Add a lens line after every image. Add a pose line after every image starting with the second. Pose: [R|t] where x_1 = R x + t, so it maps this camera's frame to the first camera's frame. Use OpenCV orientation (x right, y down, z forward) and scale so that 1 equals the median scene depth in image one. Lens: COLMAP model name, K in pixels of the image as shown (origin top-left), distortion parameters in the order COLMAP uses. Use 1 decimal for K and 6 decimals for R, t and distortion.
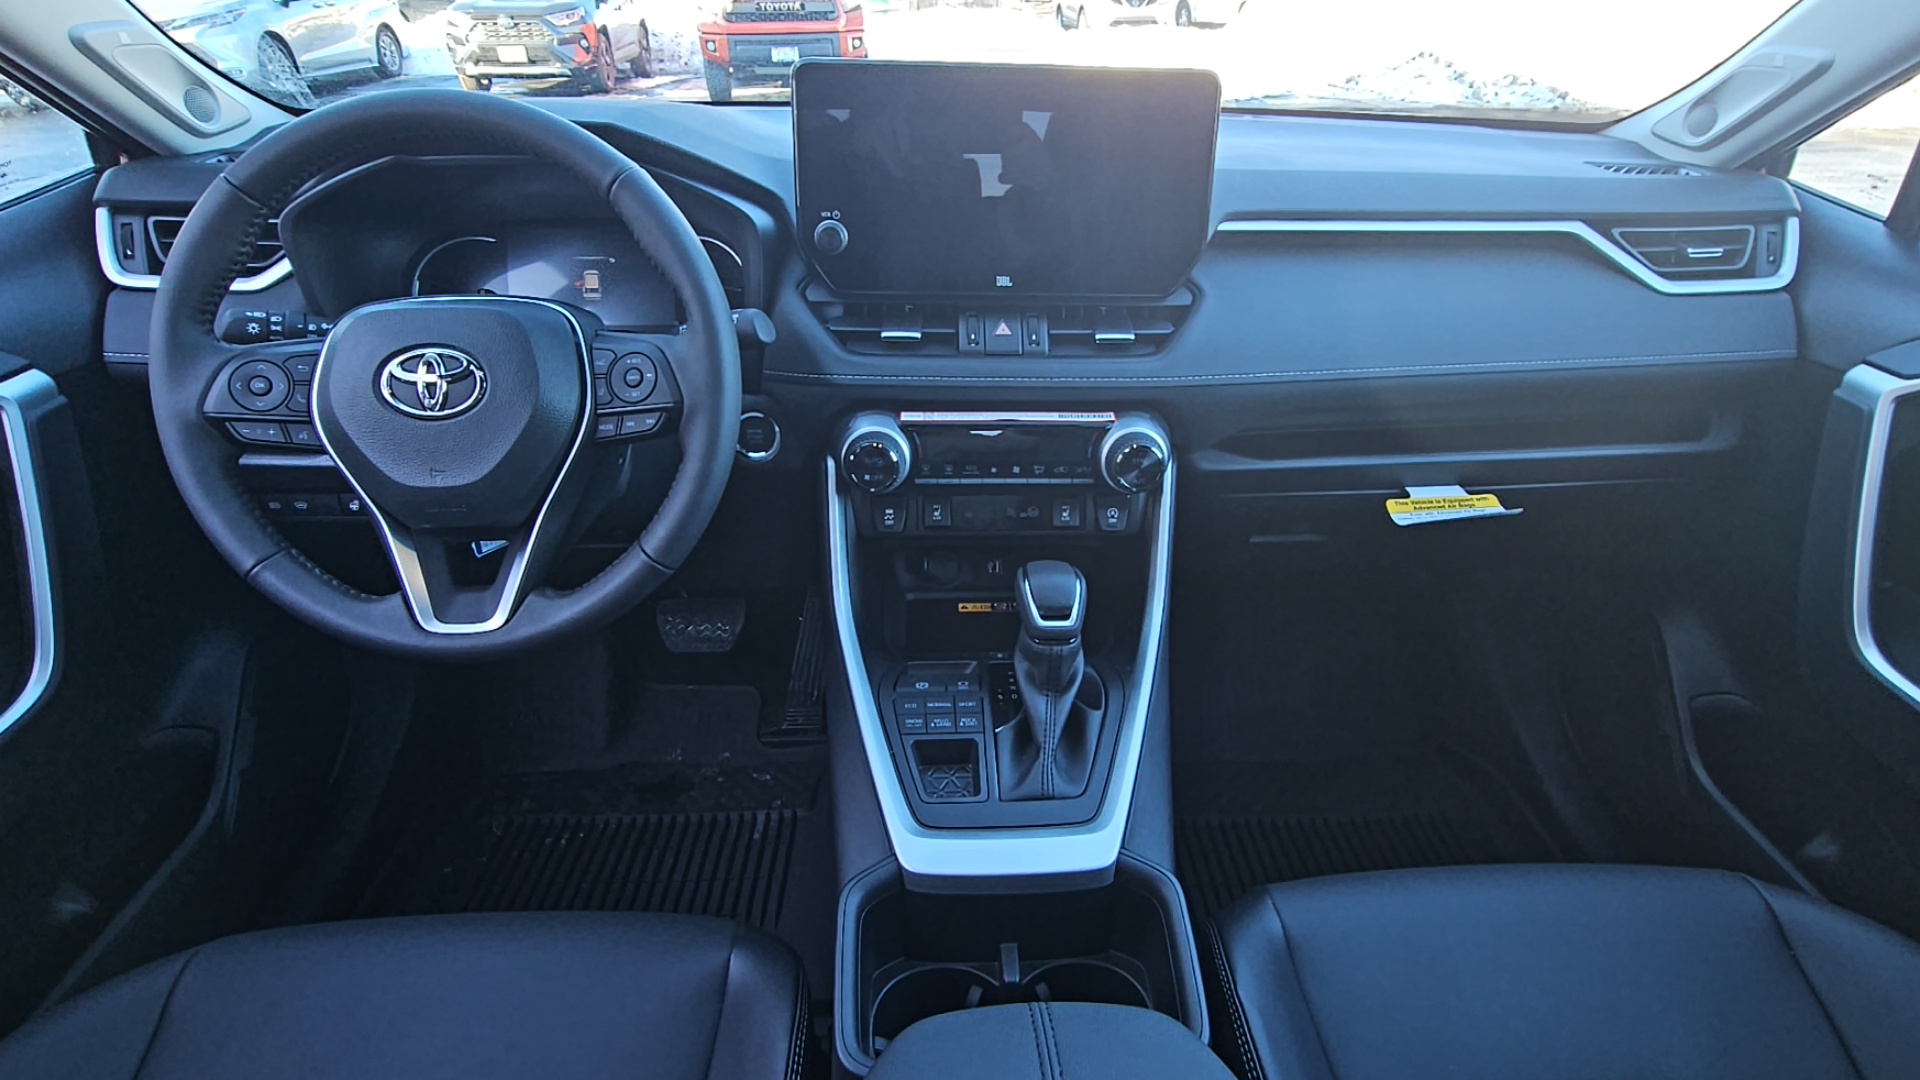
lens RADIAL K [[979.9, 0, 991.5], [0, 979.9, 550.5], [0, 0, 1]] dist [0.003044, -0.000437]
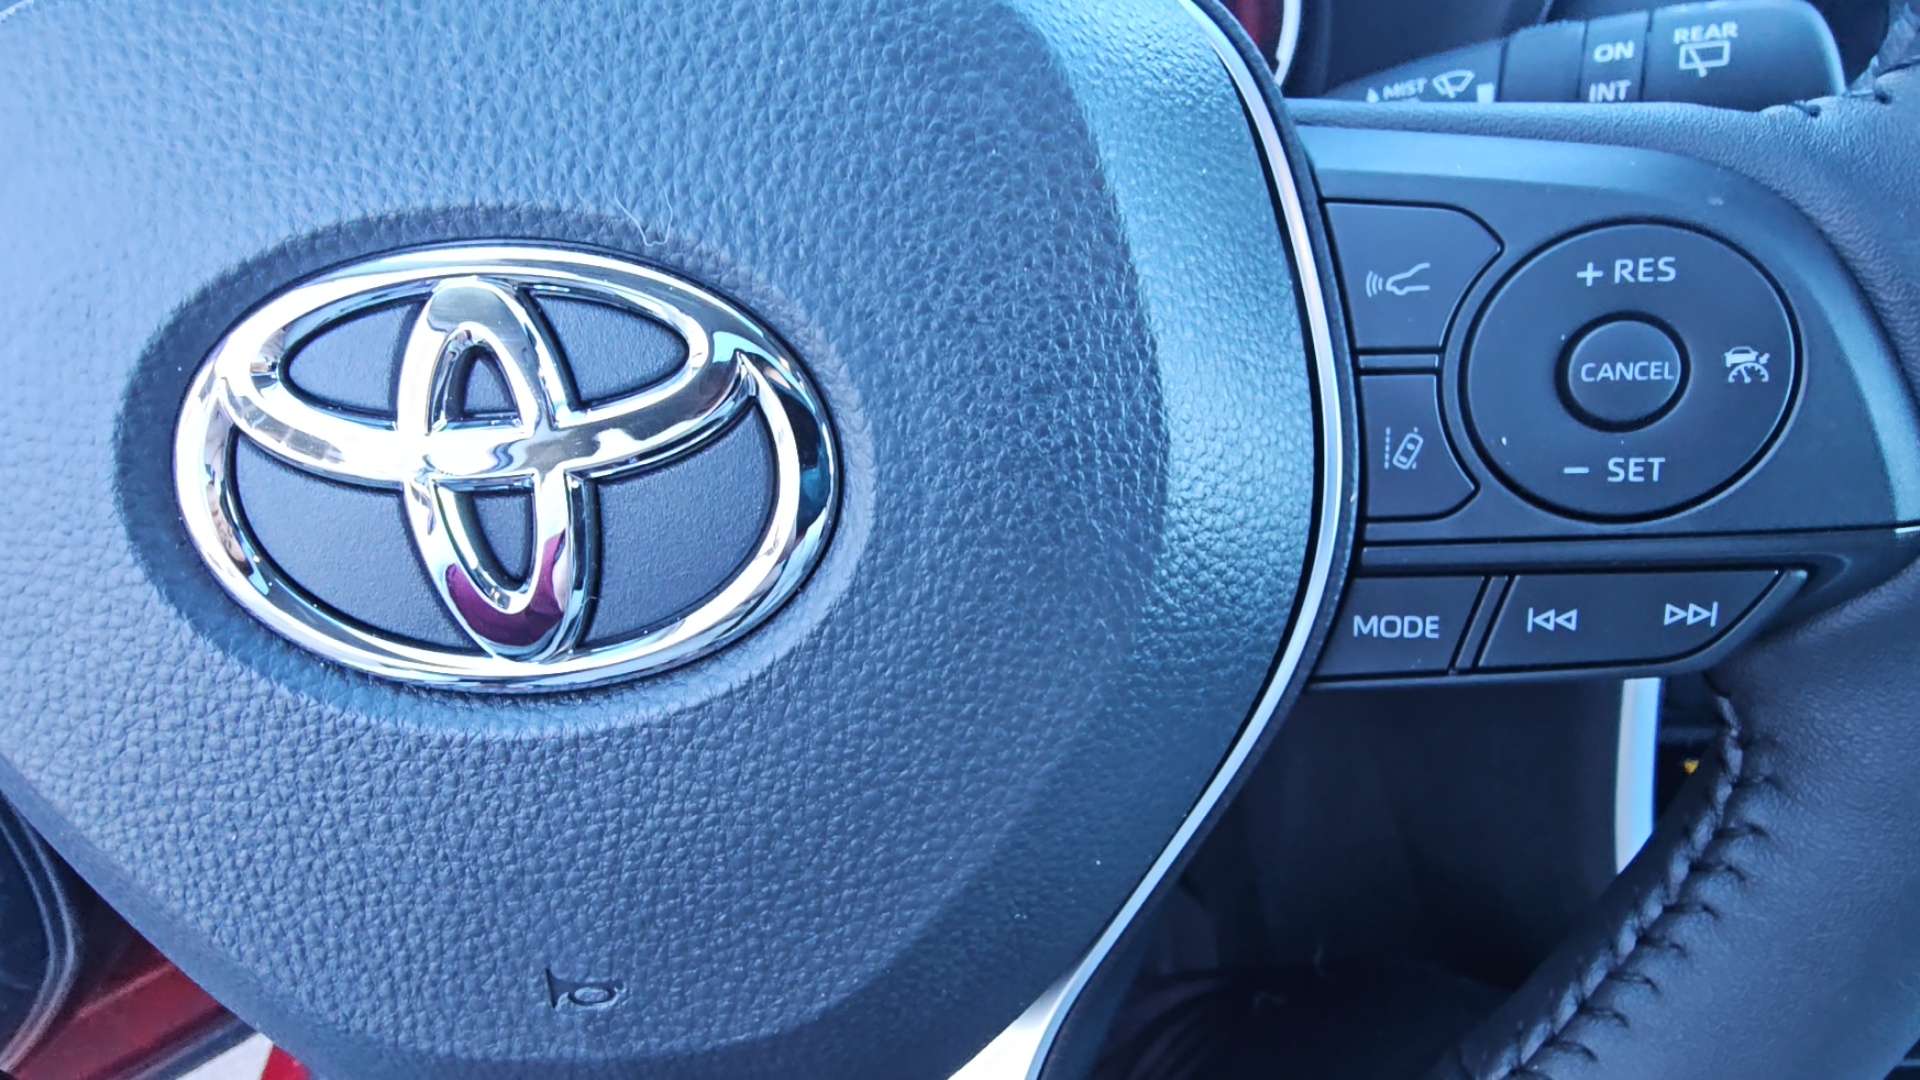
lens RADIAL K [[979.9, 0, 978.2], [0, 979.9, 542.7], [0, 0, 1]] dist [0.003044, -0.000437]
pose [[0.998336, -0.006876, -0.057248, -0.387043], [0.017445, 0.982353, 0.186221, -0.149890], [0.054957, -0.186910, 0.980839, 0.678267]]
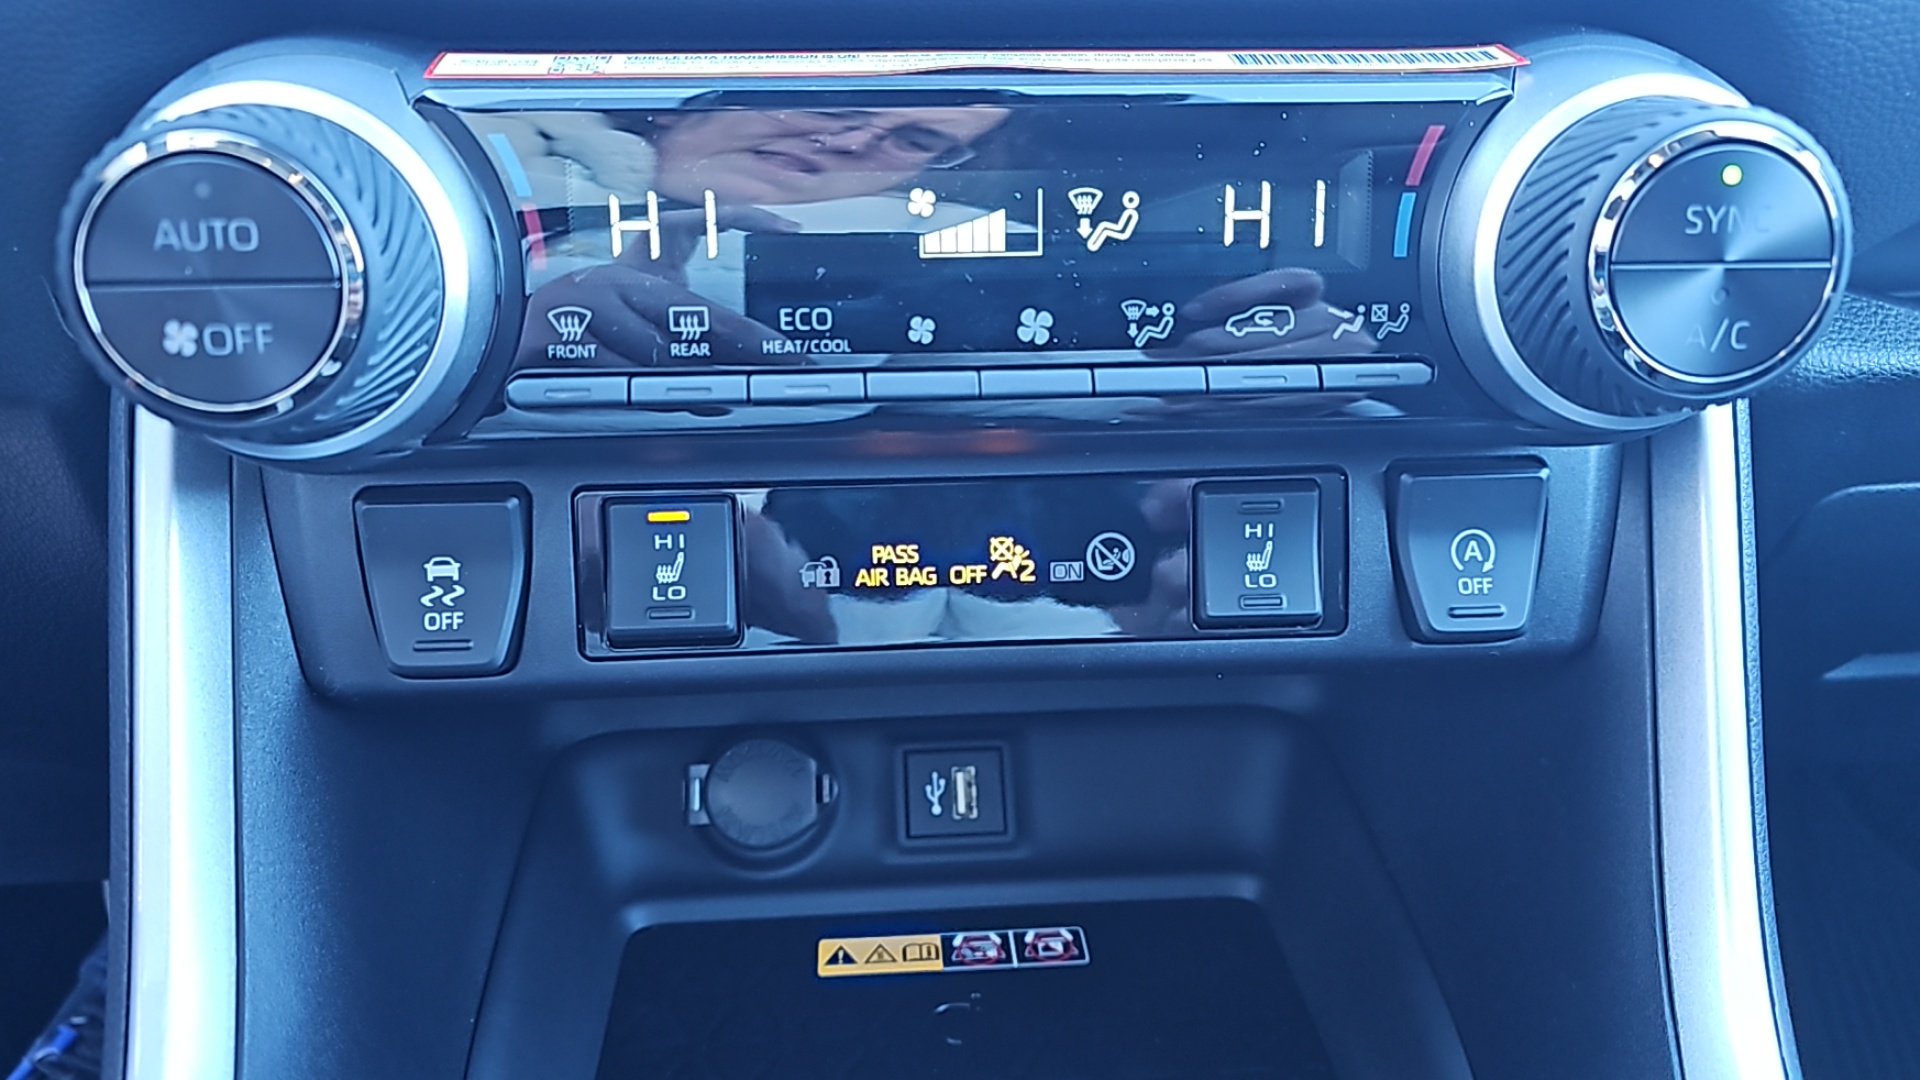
lens RADIAL K [[1375.4, 0, 957.7], [0, 1375.4, 526.0], [0, 0, 1]] dist [0.071256, -0.046405]
pose [[0.999534, -0.030446, 0.002002, 0.008055], [0.030415, 0.989021, -0.144609, -0.002513], [0.002423, 0.144602, 0.989487, 0.730172]]
